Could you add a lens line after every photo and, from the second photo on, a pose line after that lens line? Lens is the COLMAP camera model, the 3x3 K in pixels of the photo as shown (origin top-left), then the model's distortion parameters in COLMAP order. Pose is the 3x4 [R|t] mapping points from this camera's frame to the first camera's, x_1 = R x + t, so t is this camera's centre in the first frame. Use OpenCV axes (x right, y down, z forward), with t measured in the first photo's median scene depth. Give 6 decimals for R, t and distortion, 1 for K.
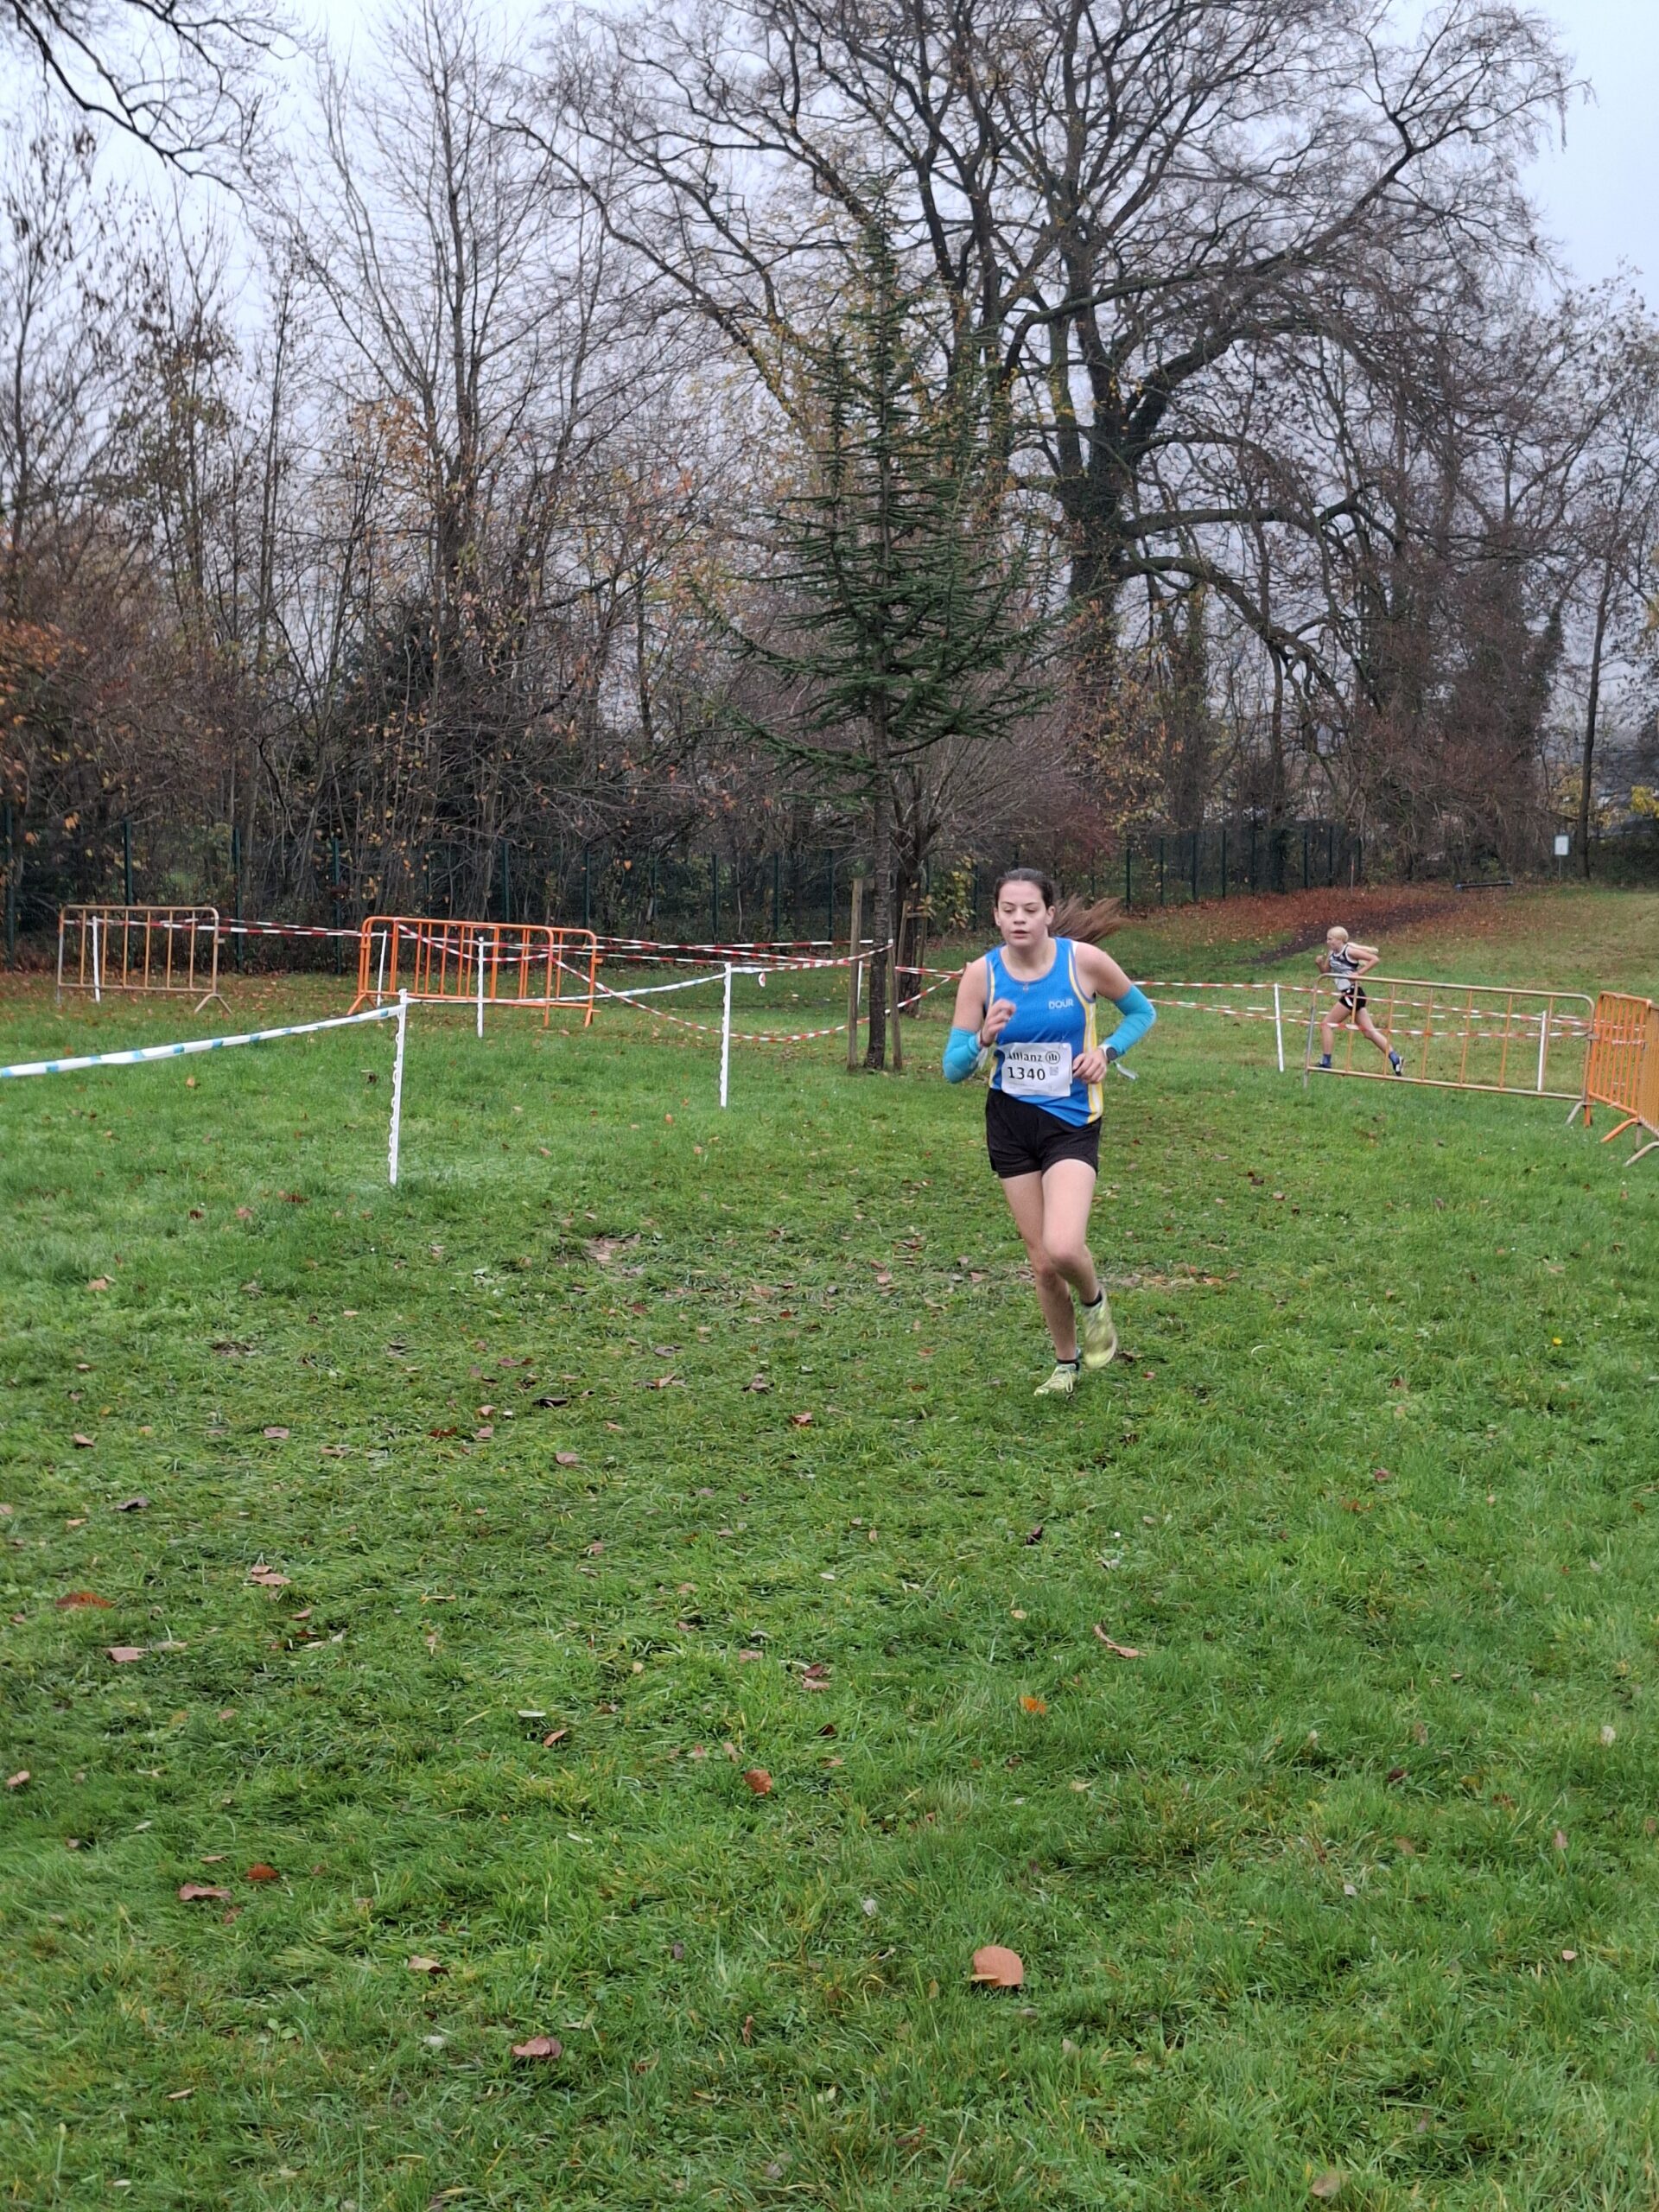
lens RADIAL K [[3011.9, 0, 864.4], [0, 3011.9, 1085.0], [0, 0, 1]] dist [0.073082, 0.000000]
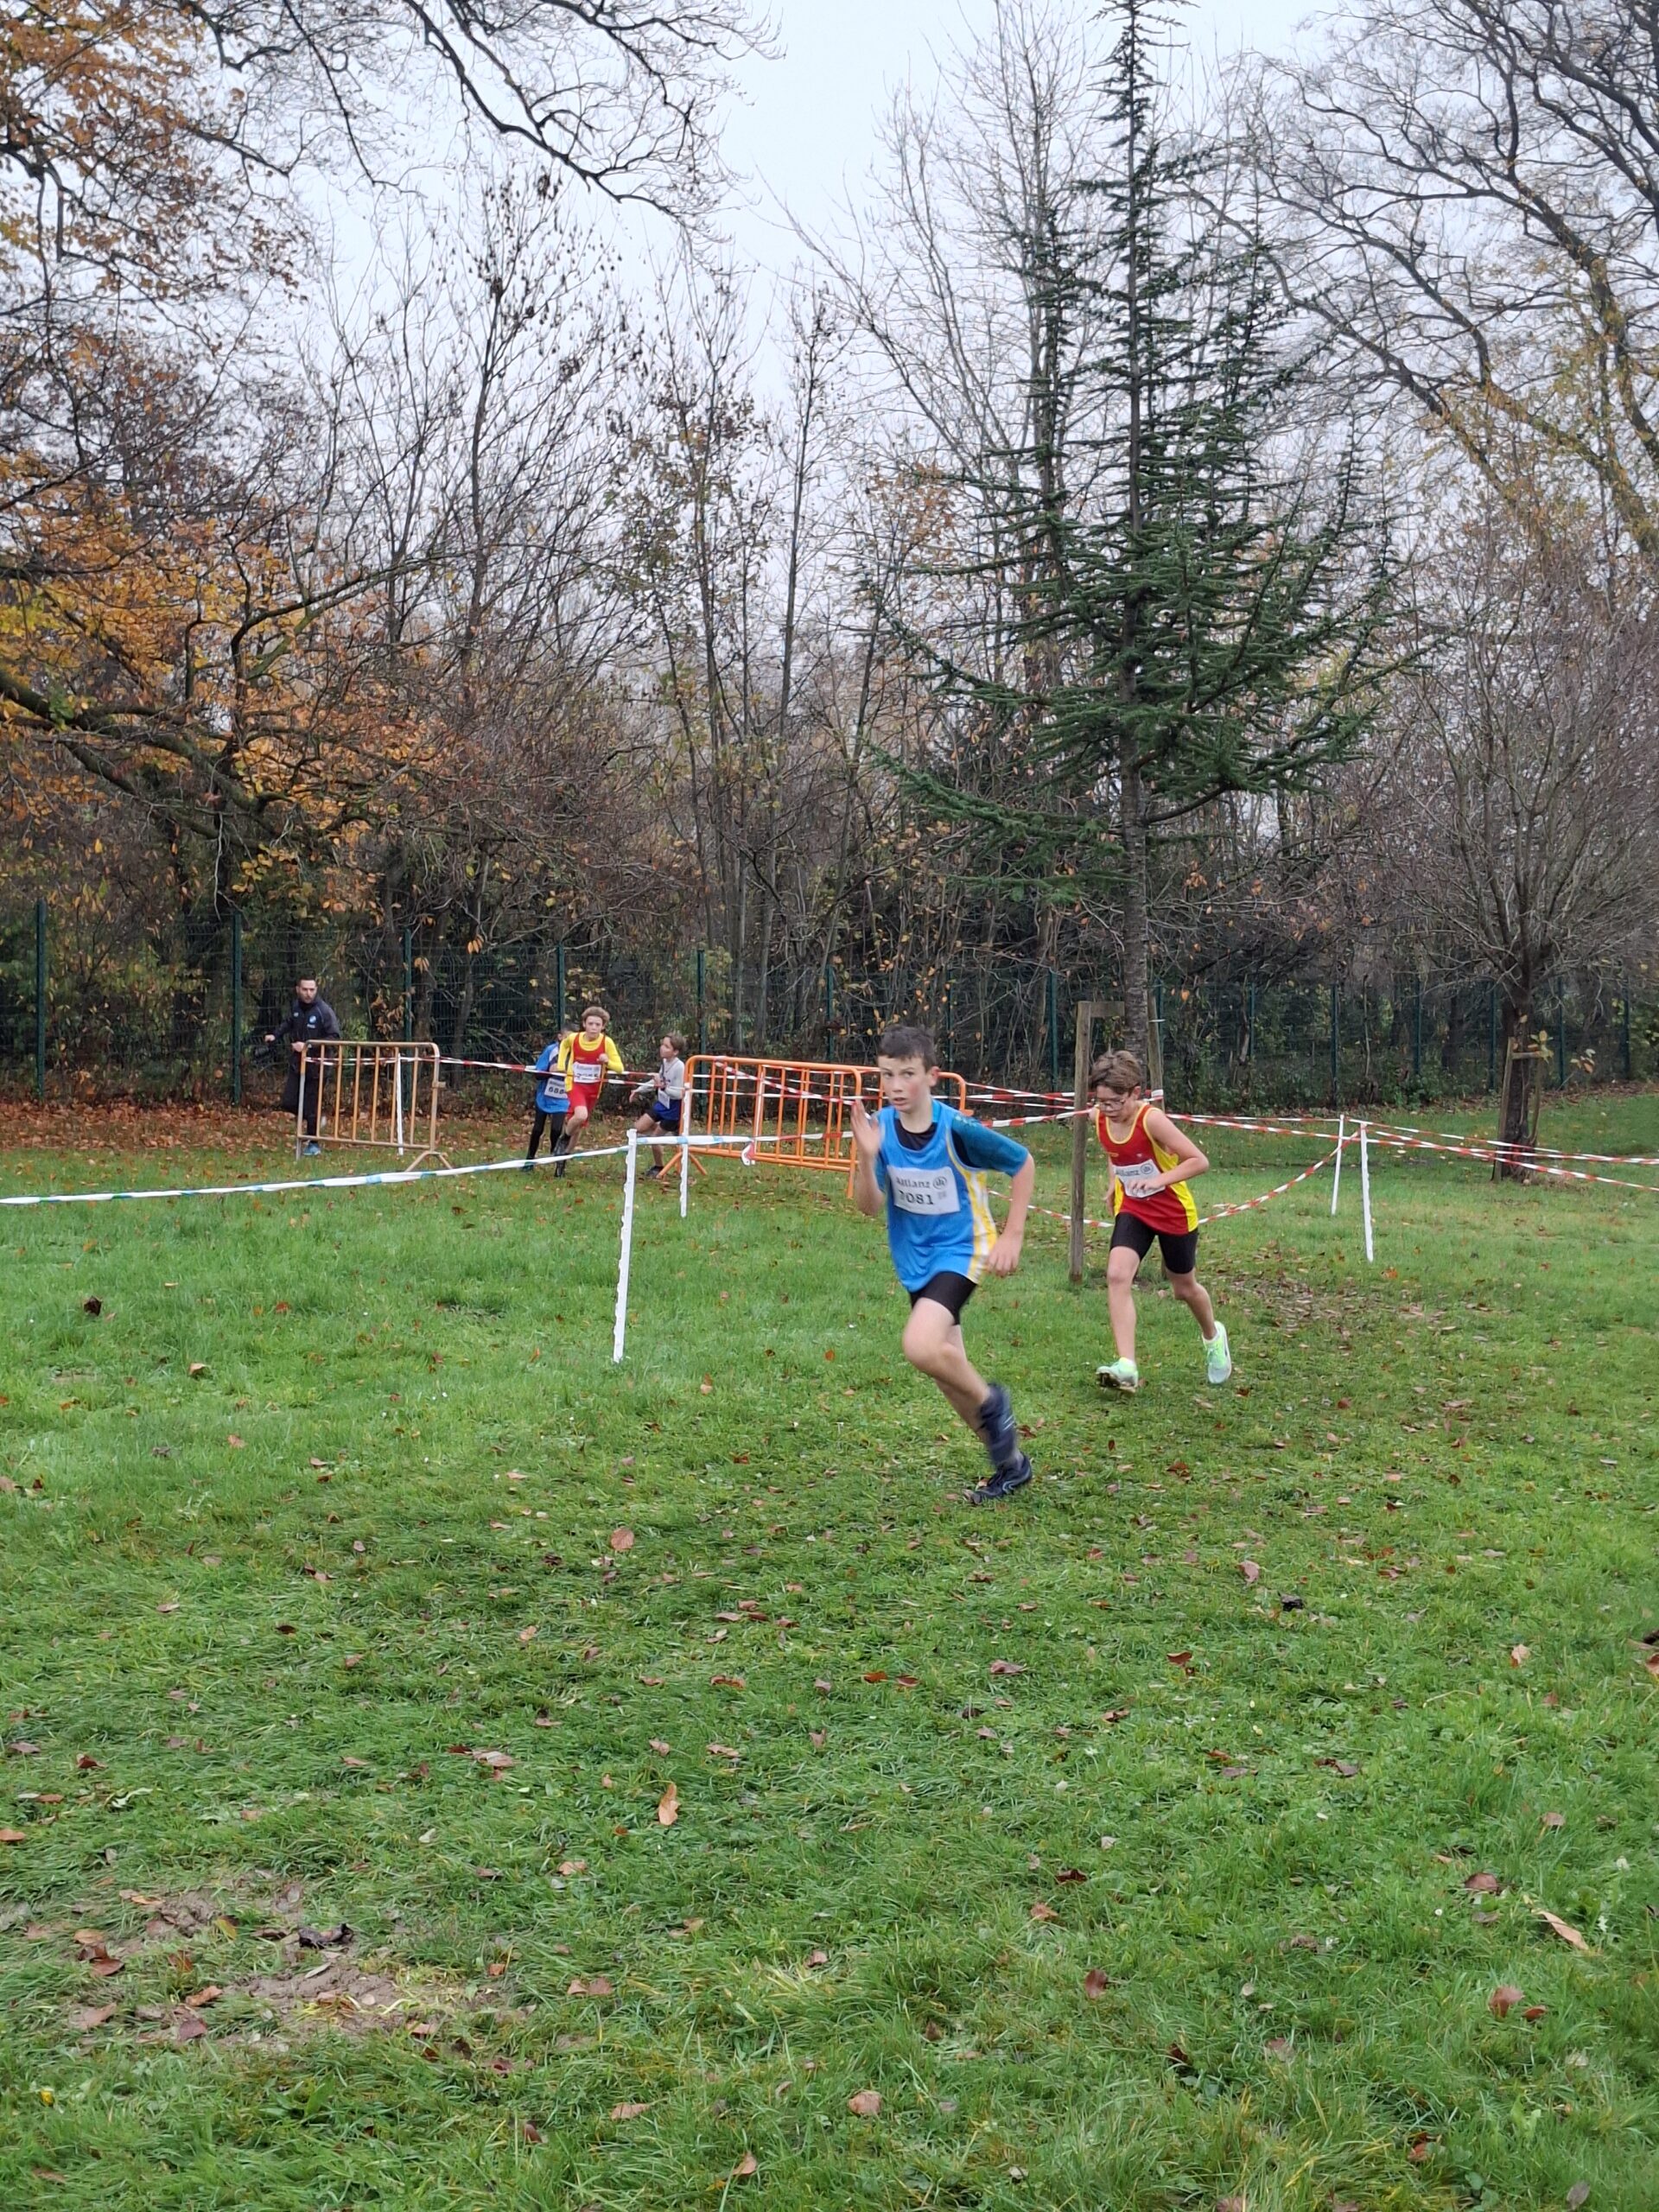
lens RADIAL K [[3011.9, 0, 818.0], [0, 3011.9, 1114.0], [0, 0, 1]] dist [0.073082, 0.000000]
pose [[0.957995, 0.011017, -0.286573, 0.068235], [-0.021526, 0.999205, -0.033546, -0.009488], [0.285976, 0.038305, 0.957471, 0.166165]]
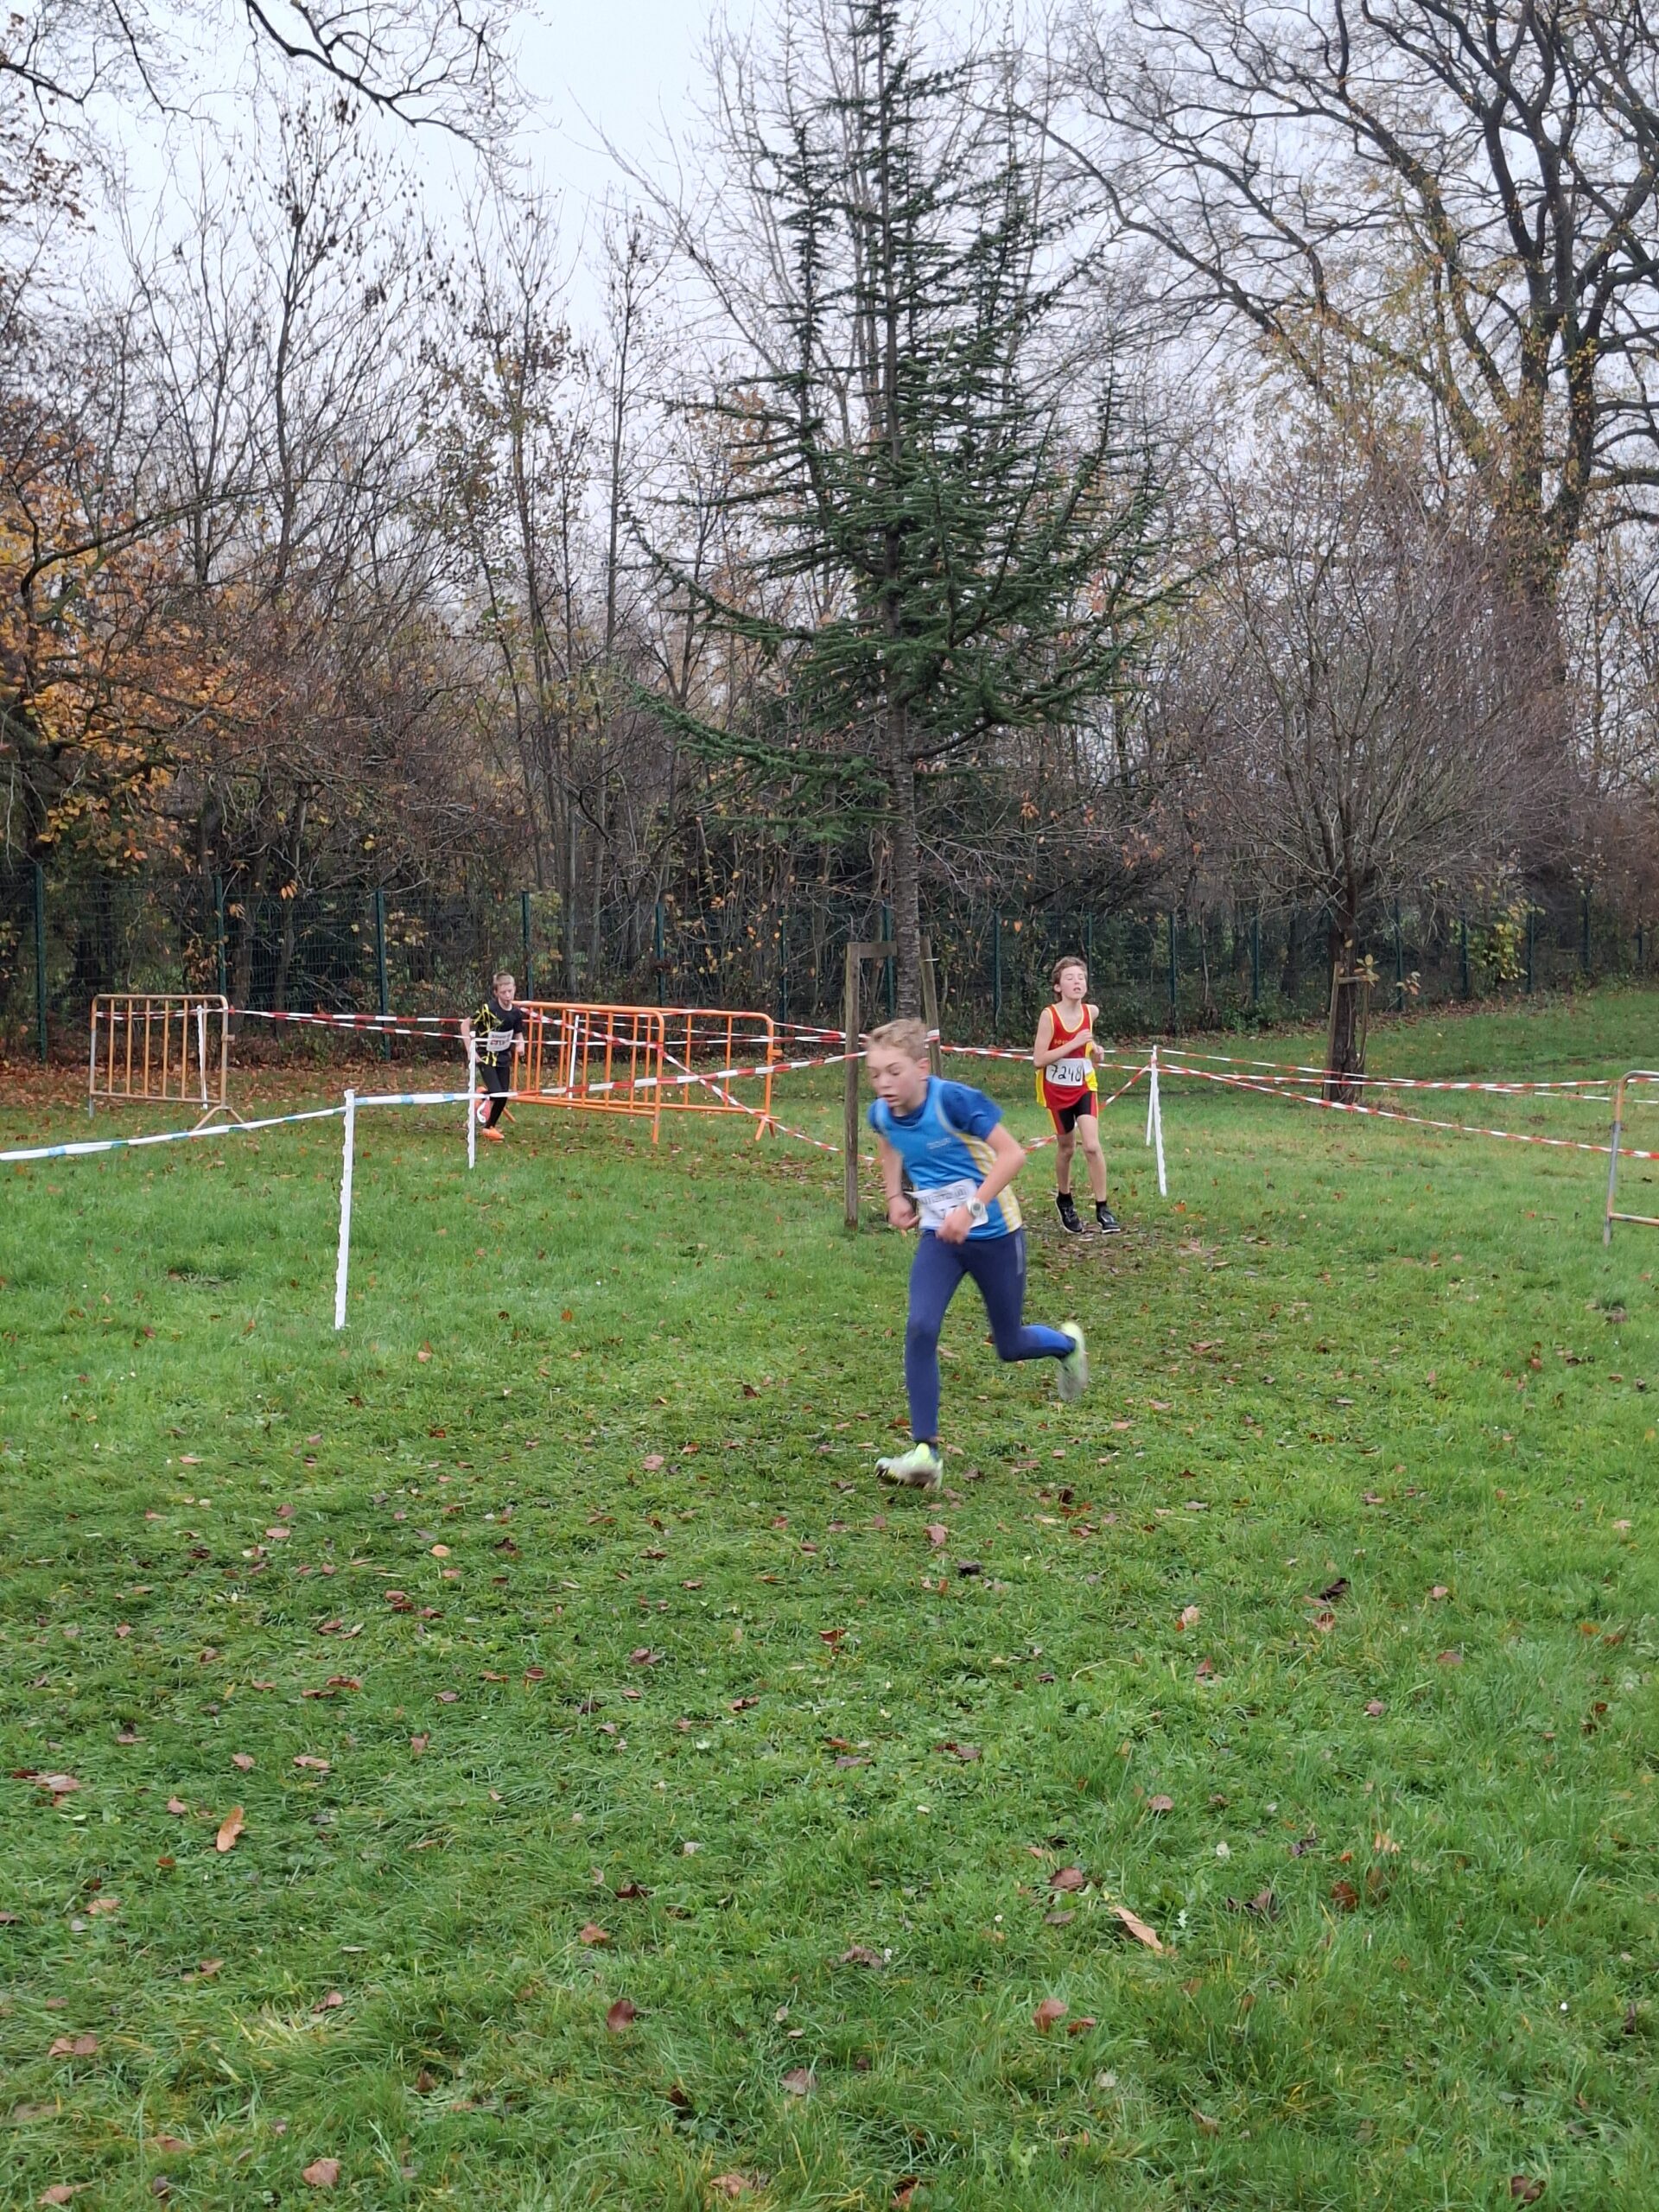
lens RADIAL K [[3011.9, 0, 839.1], [0, 3011.9, 1111.7], [0, 0, 1]] dist [0.073082, 0.000000]
pose [[0.970392, -0.007211, -0.241429, 0.078468], [0.004402, 0.999916, -0.012173, -0.011370], [0.241496, 0.010750, 0.970342, 0.175656]]
